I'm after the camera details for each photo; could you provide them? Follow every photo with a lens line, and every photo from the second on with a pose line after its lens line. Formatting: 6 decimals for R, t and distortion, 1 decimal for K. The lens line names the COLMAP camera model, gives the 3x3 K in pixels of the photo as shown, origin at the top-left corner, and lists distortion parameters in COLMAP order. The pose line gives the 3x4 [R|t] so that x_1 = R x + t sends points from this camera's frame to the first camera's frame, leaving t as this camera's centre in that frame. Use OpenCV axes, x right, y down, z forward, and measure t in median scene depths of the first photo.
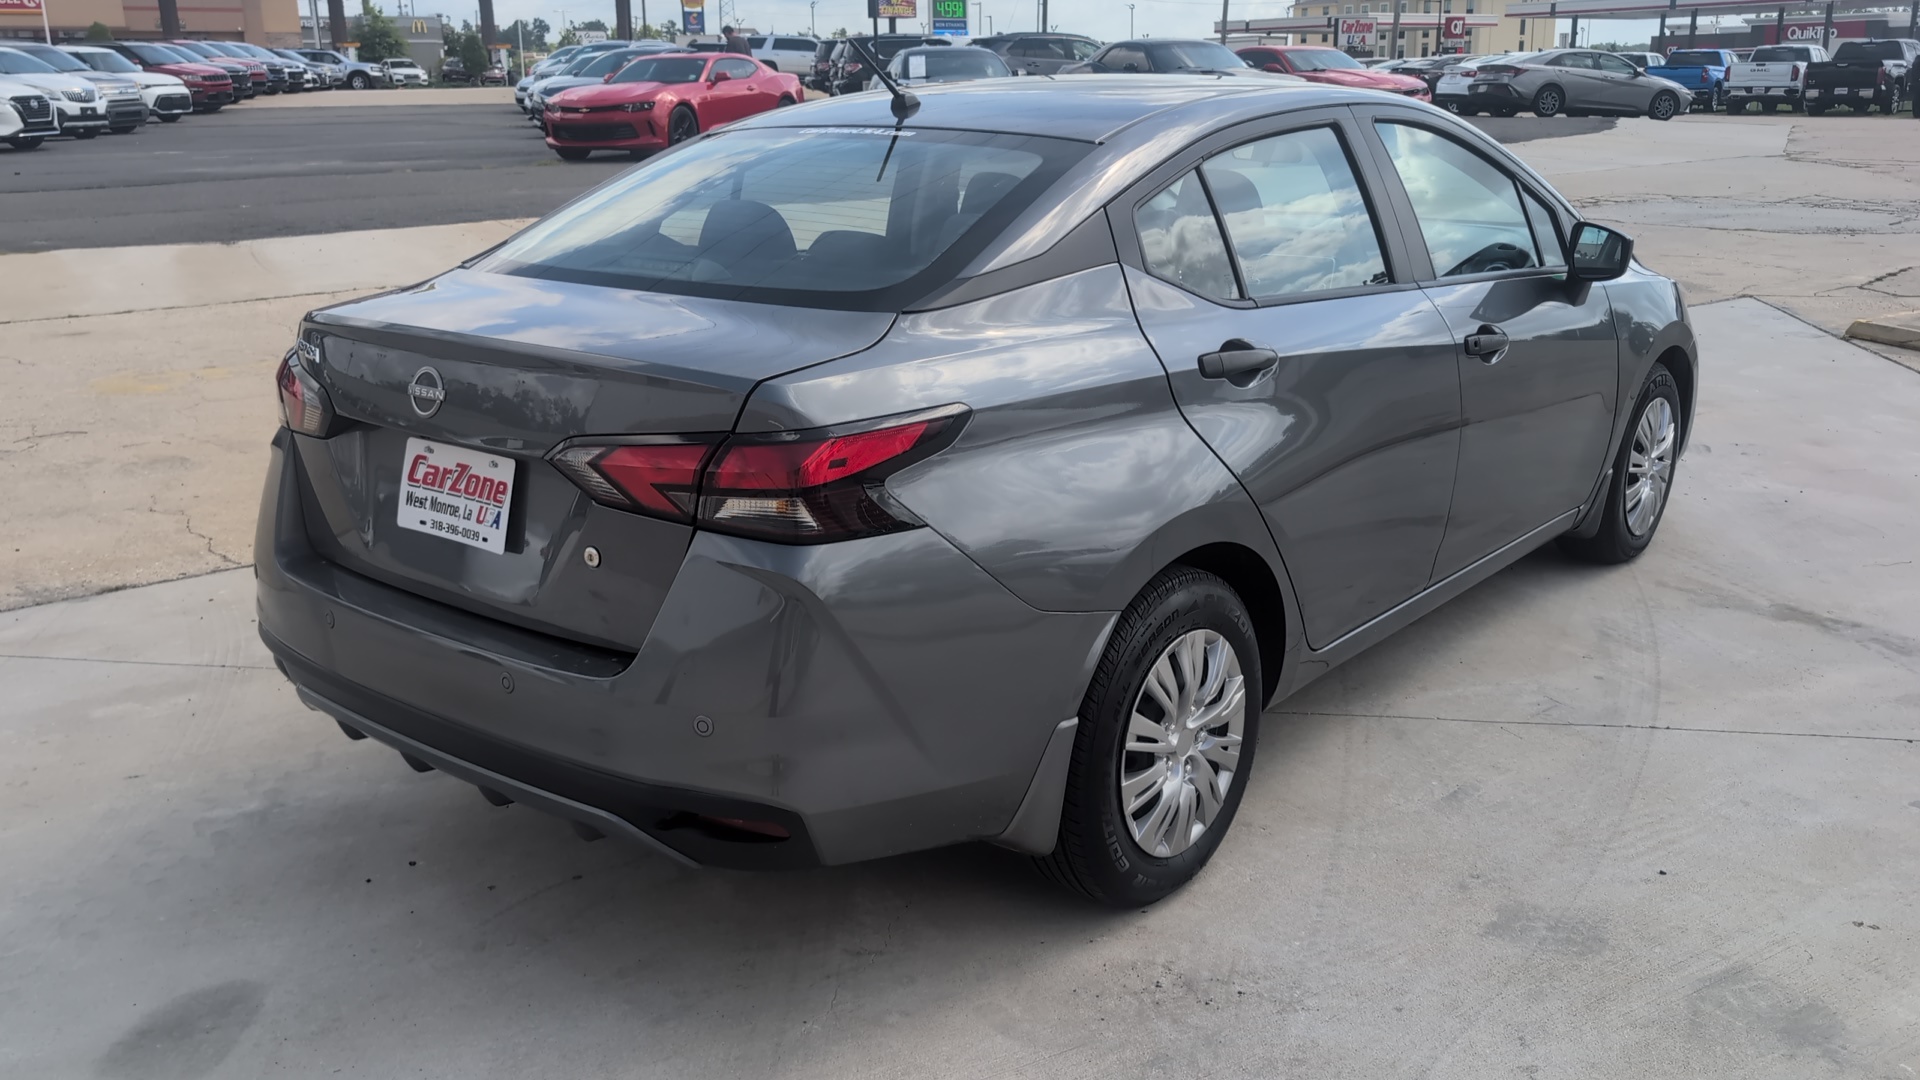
lens RADIAL K [[1625.5, 0, 960.0], [0, 1625.5, 540.0], [0, 0, 1]] dist [0.003847, -0.006783]
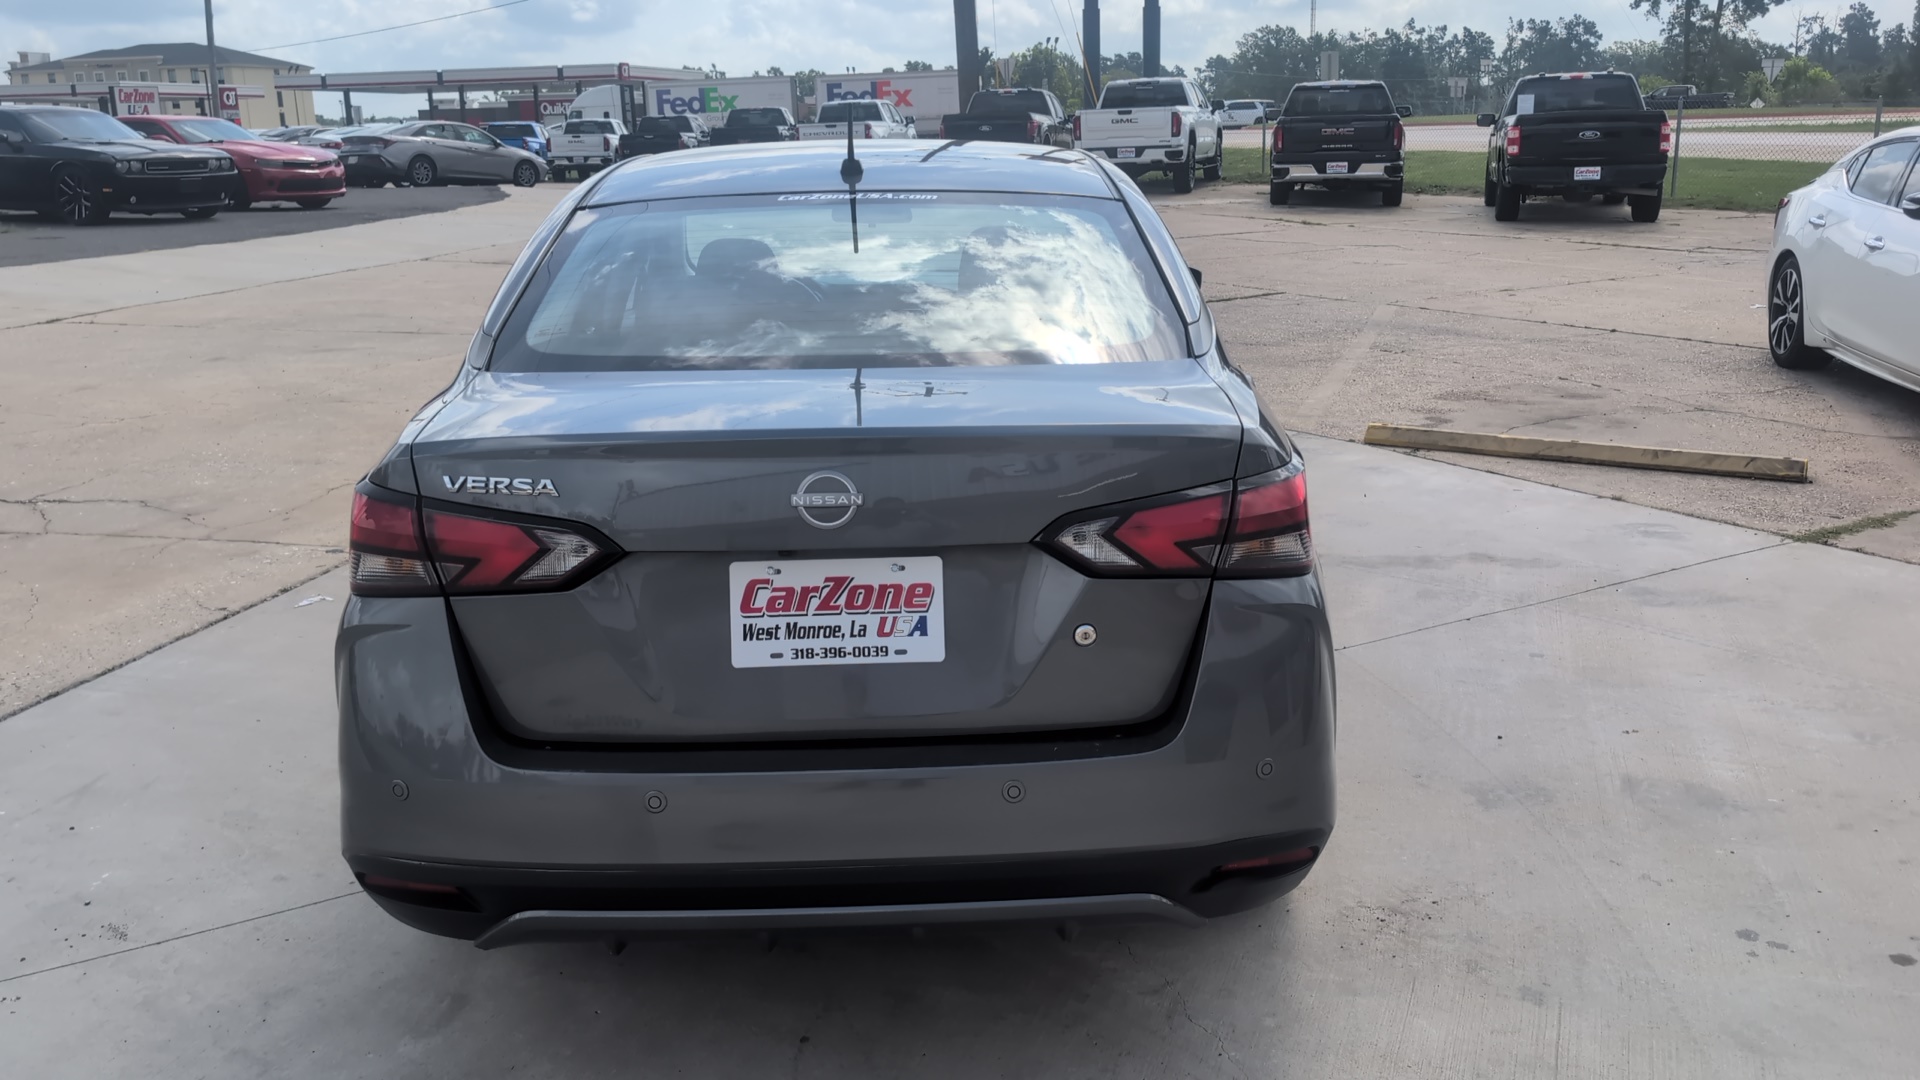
lens RADIAL K [[1614.3, 0, 972.2], [0, 1614.3, 527.4], [0, 0, 1]] dist [0.072535, -0.126319]
pose [[0.754571, -0.155882, 0.637435, -0.470772], [0.186879, 0.982200, 0.018972, -0.044444], [-0.629046, 0.104808, 0.770271, 0.160753]]
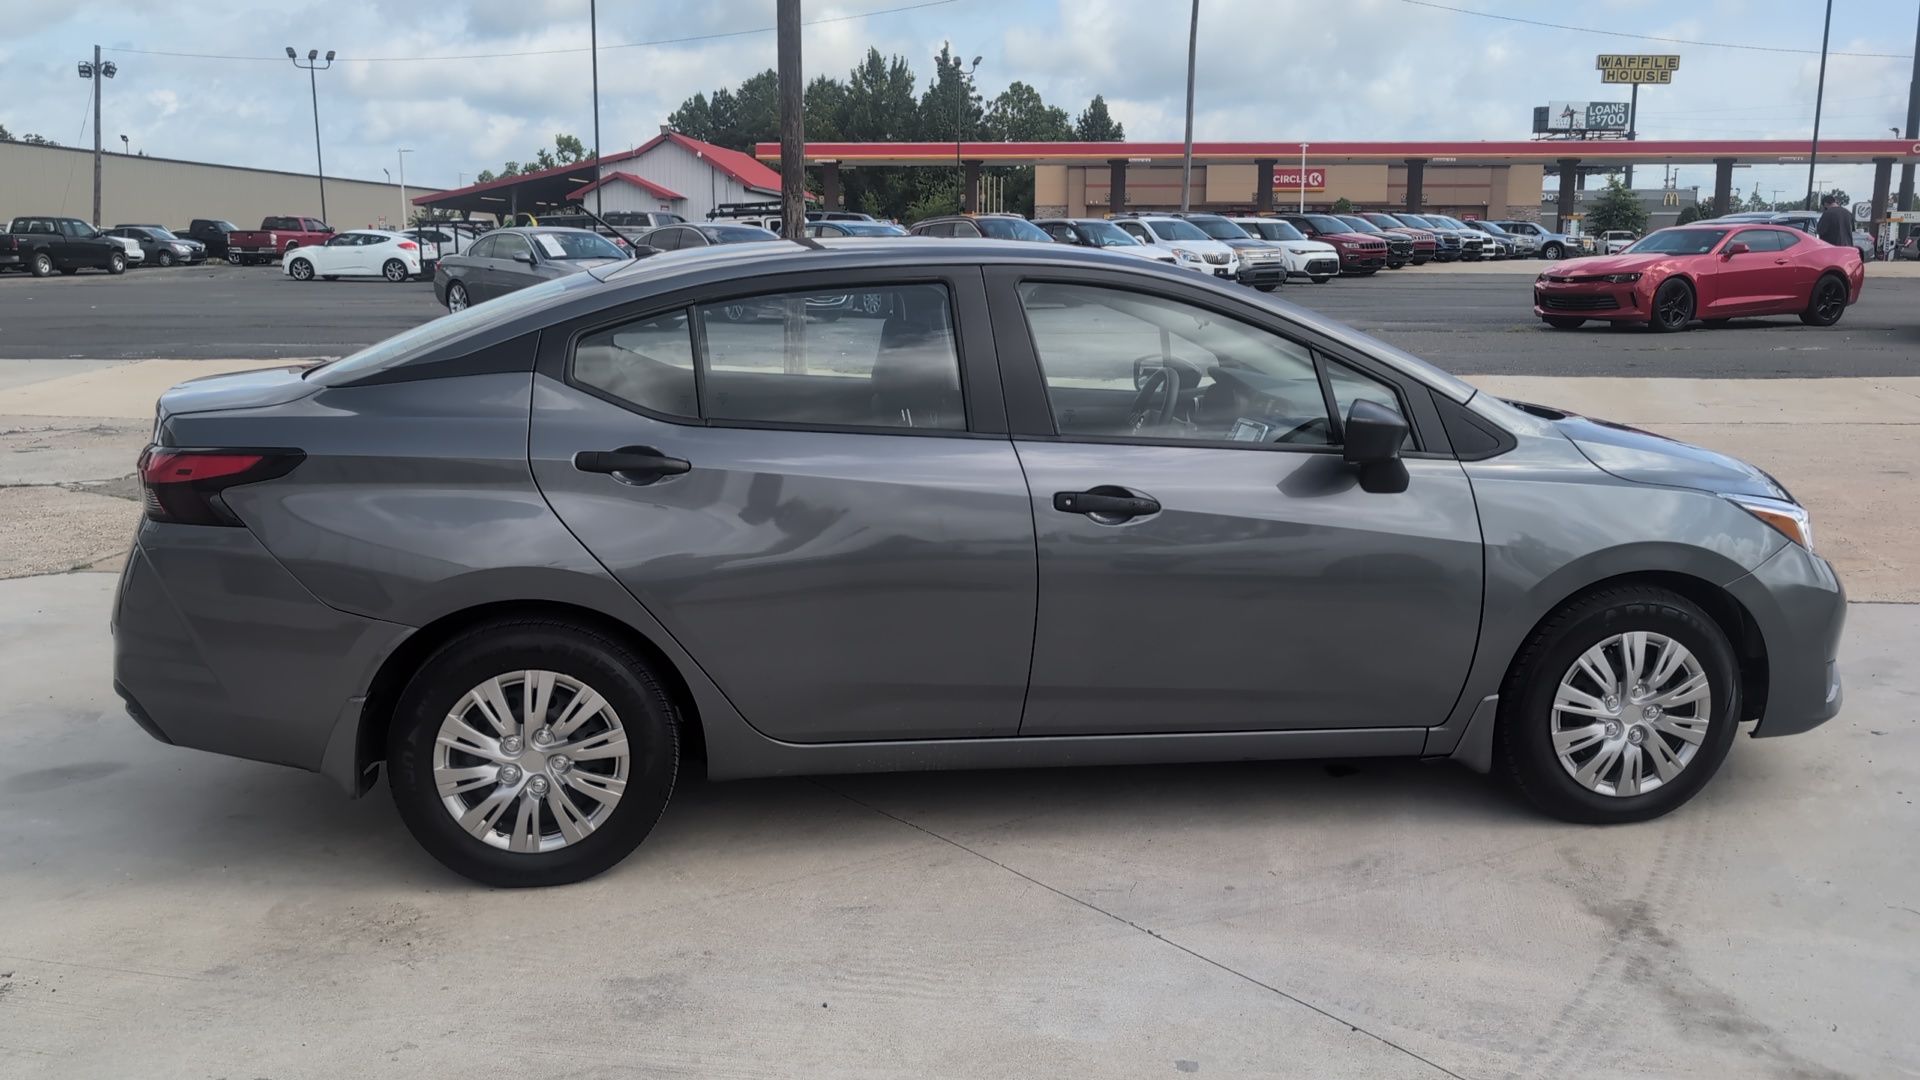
lens RADIAL K [[1627.1, 0, 961.9], [0, 1627.1, 512.9], [0, 0, 1]] dist [0.011226, 0.009185]
pose [[0.737191, 0.122132, -0.664555, 0.758437], [-0.198541, 0.979265, -0.040273, -0.047364], [0.645856, 0.161630, 0.746154, 0.169634]]
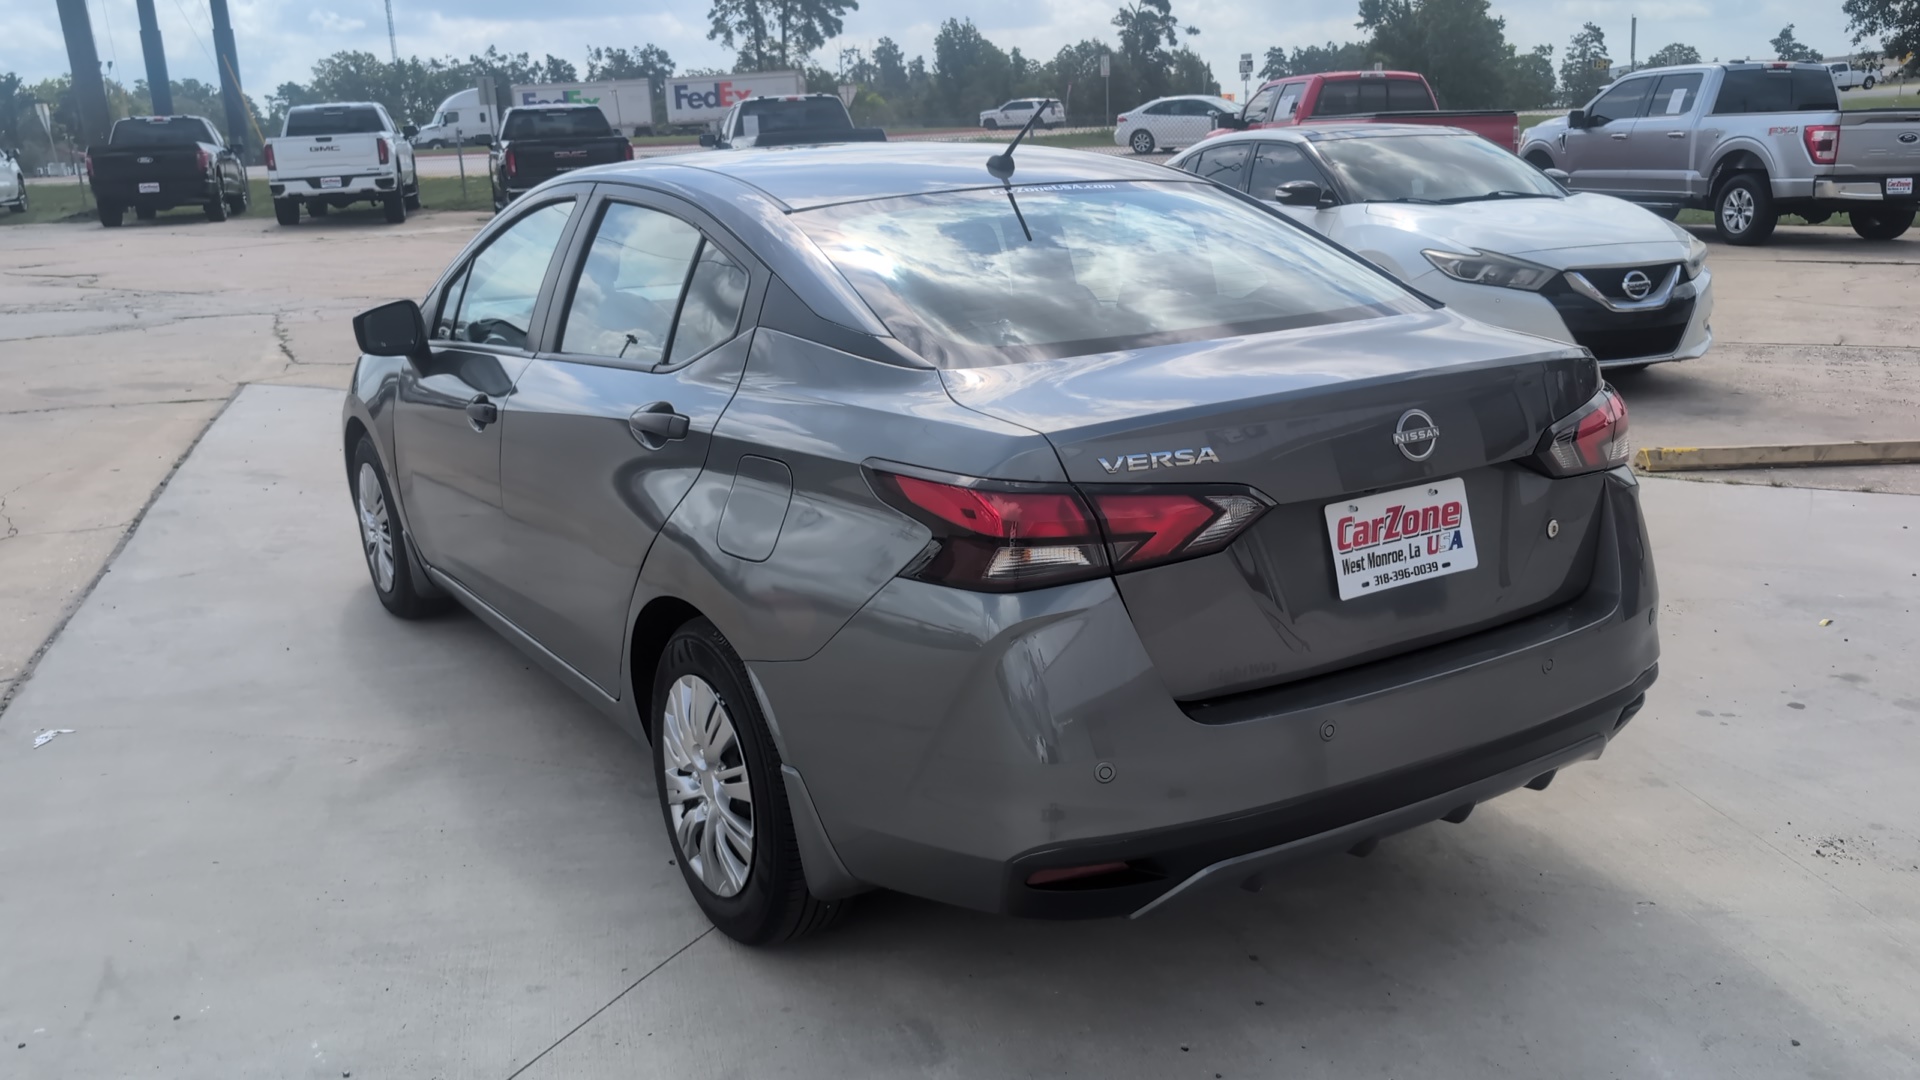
lens RADIAL K [[1614.3, 0, 972.2], [0, 1614.3, 527.4], [0, 0, 1]] dist [0.072535, -0.126319]
pose [[0.322838, -0.225645, 0.919163, -0.760530], [0.295187, 0.946727, 0.128733, -0.139377], [-0.899244, 0.229765, 0.372247, 0.506005]]
